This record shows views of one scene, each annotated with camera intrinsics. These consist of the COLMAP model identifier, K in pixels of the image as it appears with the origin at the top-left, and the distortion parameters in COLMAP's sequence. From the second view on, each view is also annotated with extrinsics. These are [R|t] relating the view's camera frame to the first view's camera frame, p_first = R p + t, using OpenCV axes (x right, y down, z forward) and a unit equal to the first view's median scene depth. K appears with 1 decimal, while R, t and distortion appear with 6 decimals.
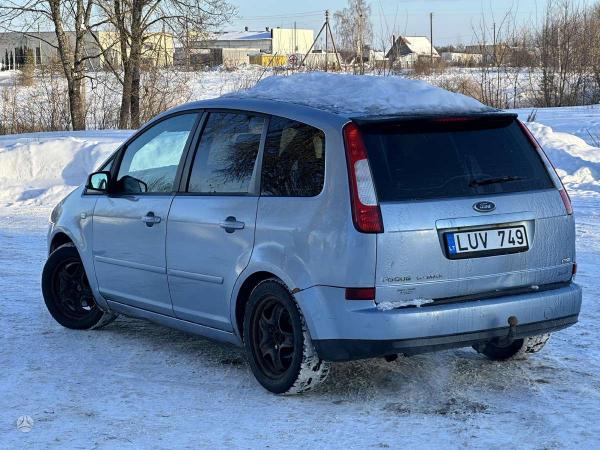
lens RADIAL K [[1347.5, 0, 300.0], [0, 1347.5, 225.0], [0, 0, 1]] dist [0.244973, 0.700122]
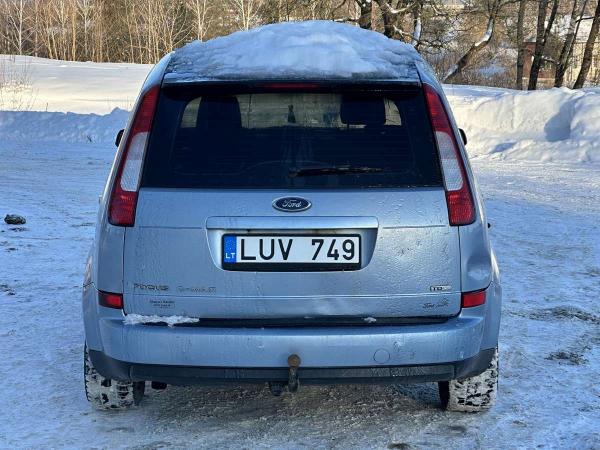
lens RADIAL K [[1382.0, 0, 300.0], [0, 1382.0, 225.0], [0, 0, 1]] dist [-0.304294, 7.016086]
pose [[0.843993, 0.095267, -0.527826, 0.541202], [-0.074045, 0.995372, 0.061256, -0.049237], [0.531219, -0.012617, 0.847140, 0.353631]]
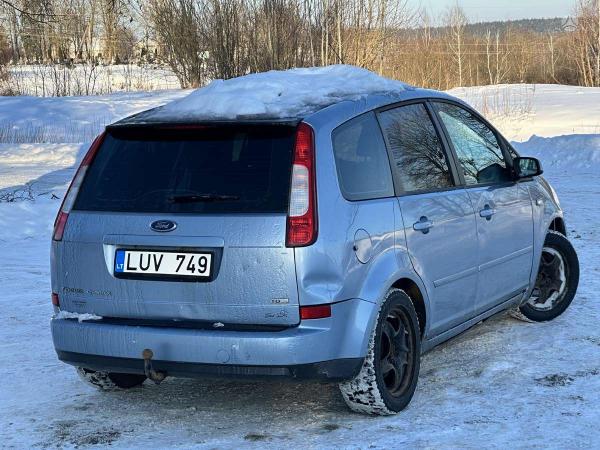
lens RADIAL K [[1347.5, 0, 300.0], [0, 1347.5, 225.0], [0, 0, 1]] dist [0.244973, 0.700122]
pose [[0.489652, 0.100674, -0.866087, 0.959823], [-0.062585, 0.994808, 0.080254, -0.092101], [0.869669, 0.014907, 0.493410, 0.629823]]
